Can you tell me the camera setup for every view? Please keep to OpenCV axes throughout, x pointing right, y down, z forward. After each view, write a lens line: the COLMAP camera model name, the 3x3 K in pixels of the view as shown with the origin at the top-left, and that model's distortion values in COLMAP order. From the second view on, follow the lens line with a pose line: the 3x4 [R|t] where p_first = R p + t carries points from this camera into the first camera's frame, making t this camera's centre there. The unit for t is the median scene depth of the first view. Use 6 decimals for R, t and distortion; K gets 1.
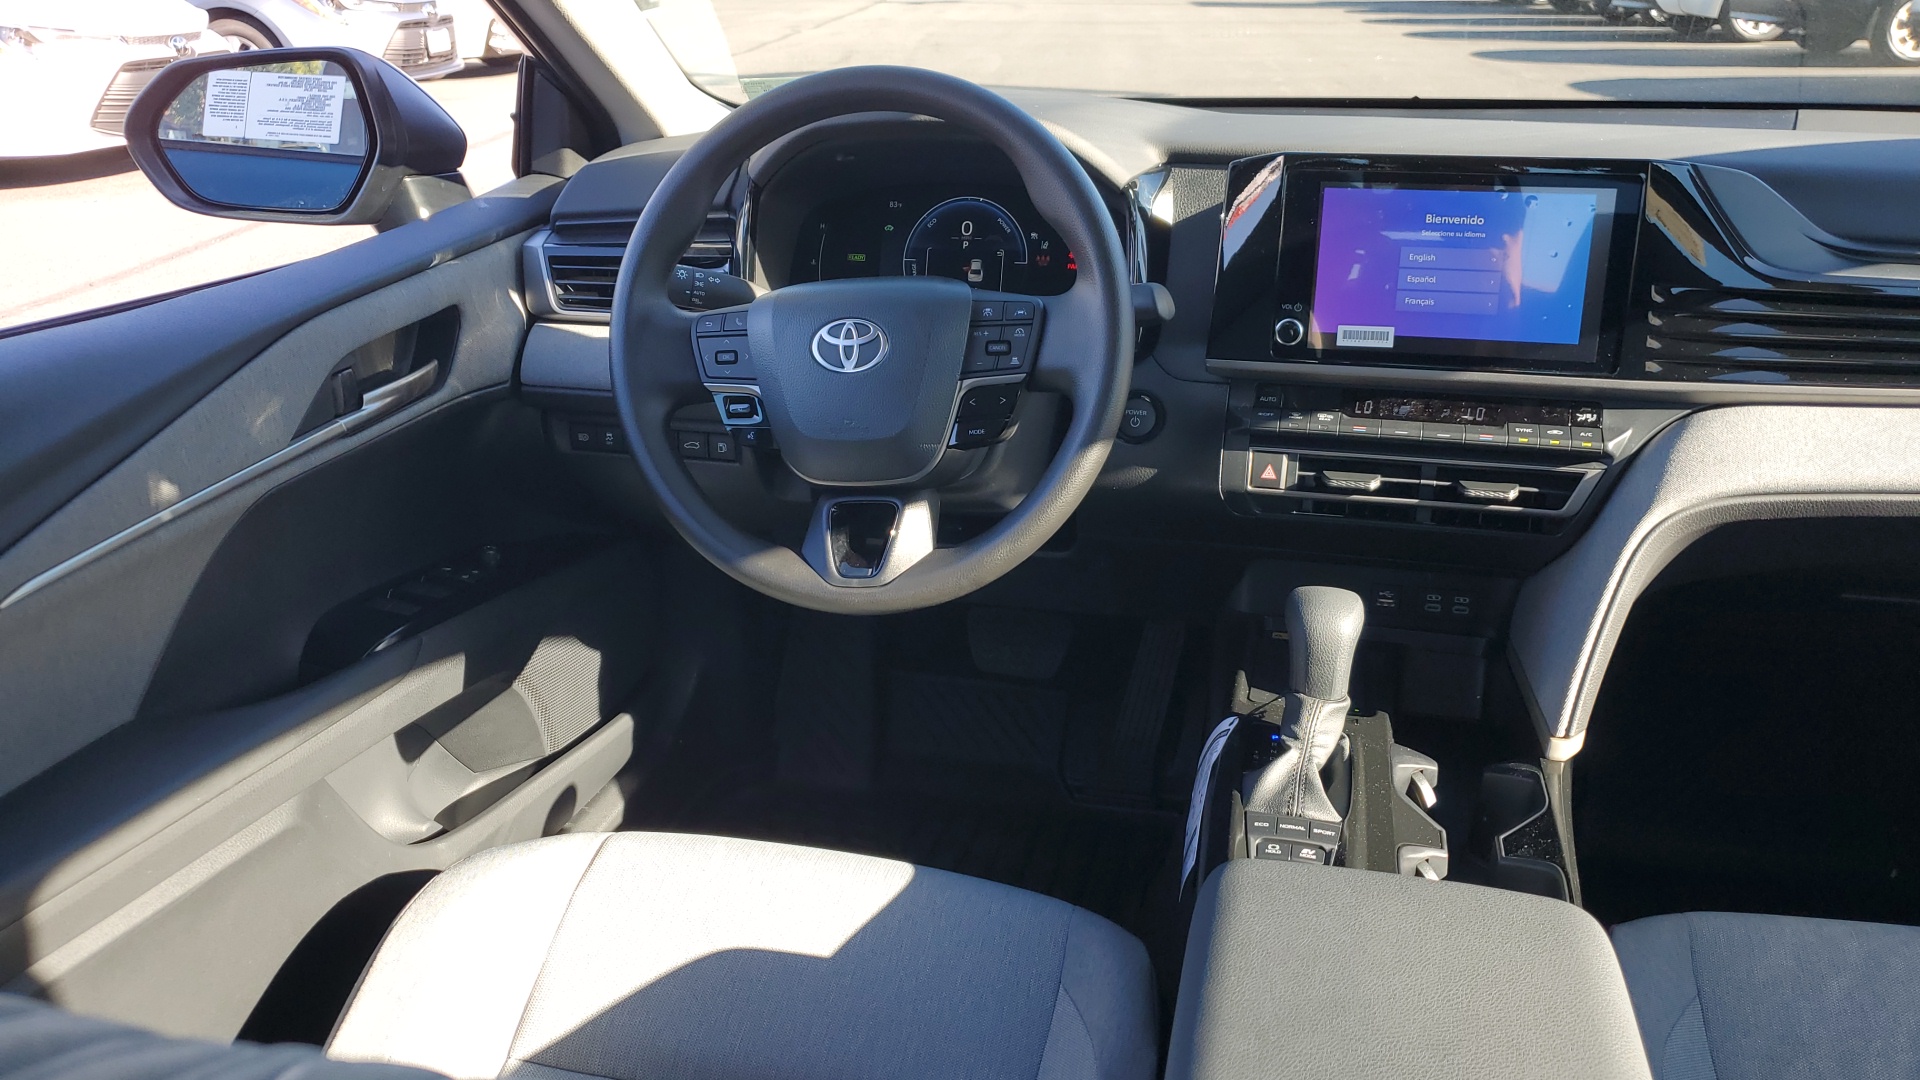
lens RADIAL K [[1487.0, 0, 962.9], [0, 1487.0, 536.9], [0, 0, 1]] dist [0.086937, -0.081478]
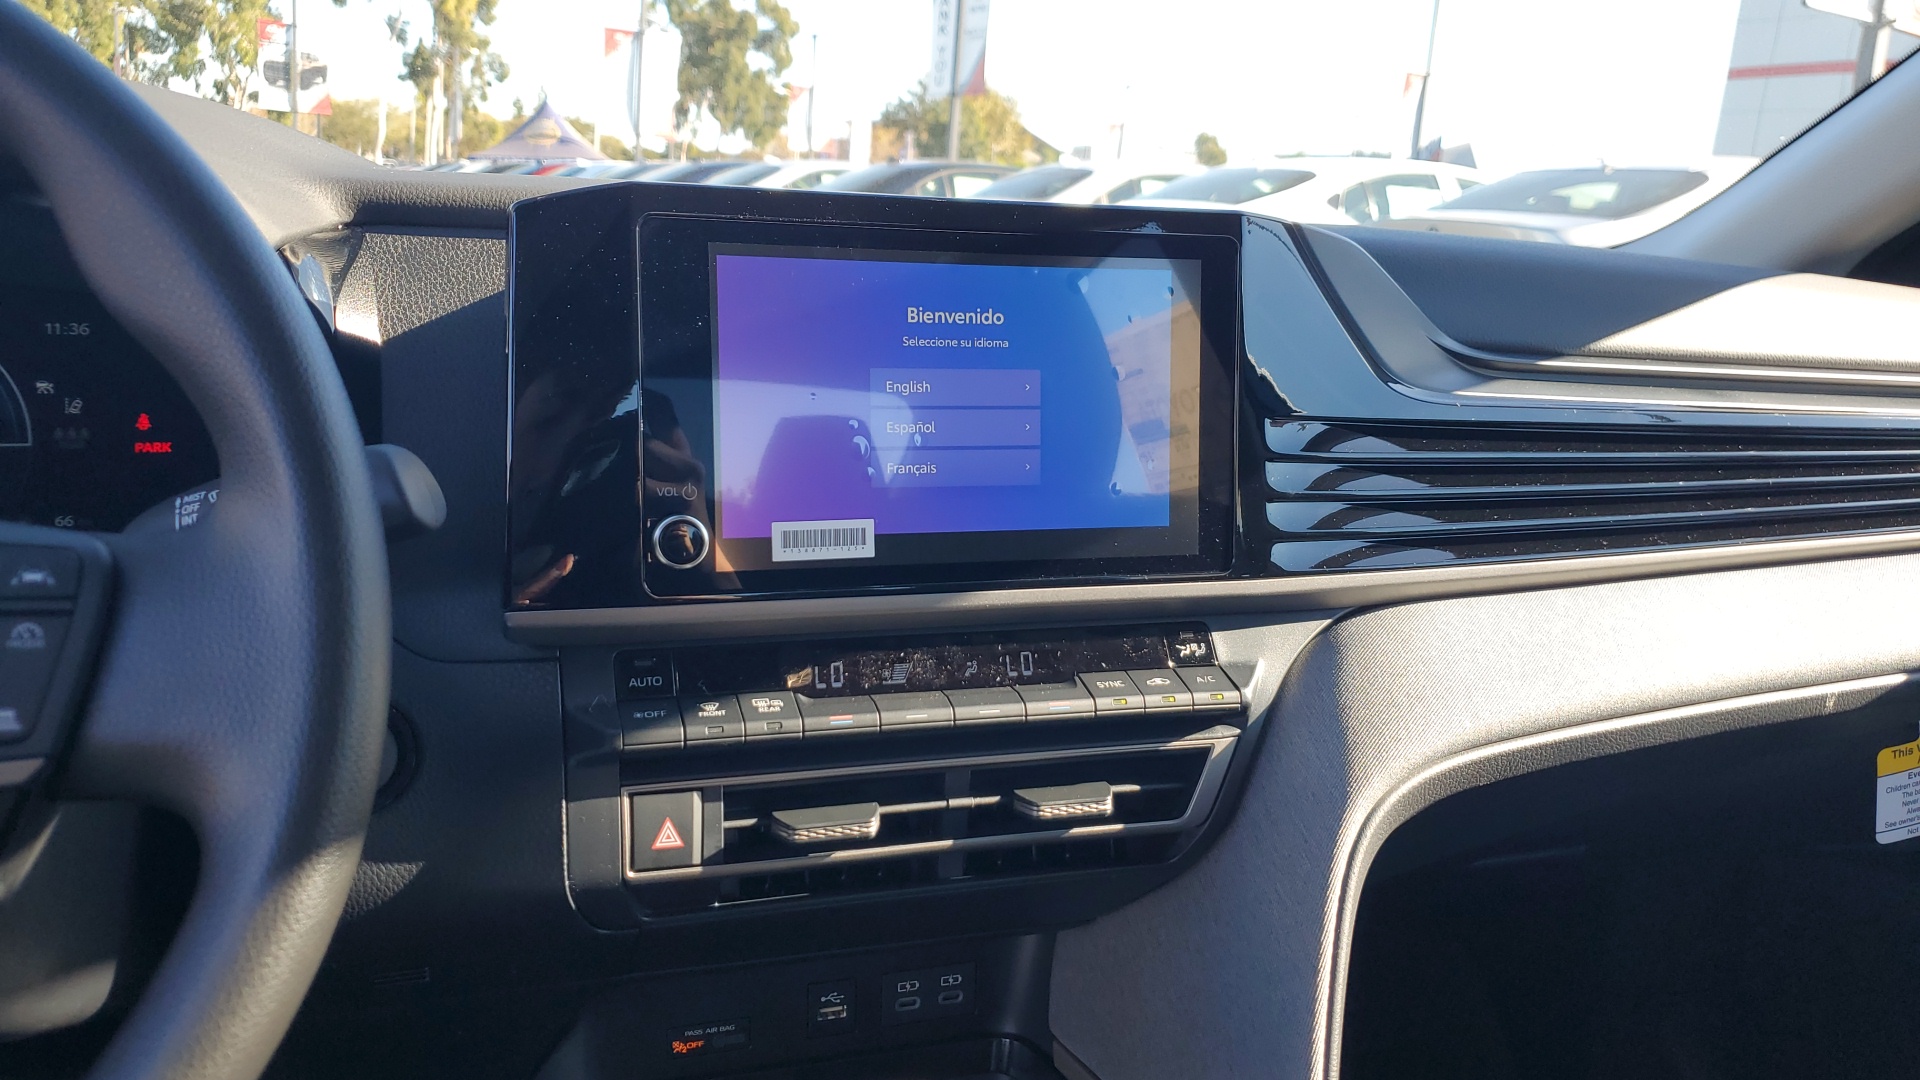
lens RADIAL K [[1487.0, 0, 952.8], [0, 1487.0, 519.2], [0, 0, 1]] dist [0.086937, -0.081478]
pose [[0.833603, -0.066621, 0.548332, 0.025722], [0.156107, 0.980645, -0.118176, -0.073949], [-0.529846, 0.184110, 0.827869, 0.556478]]
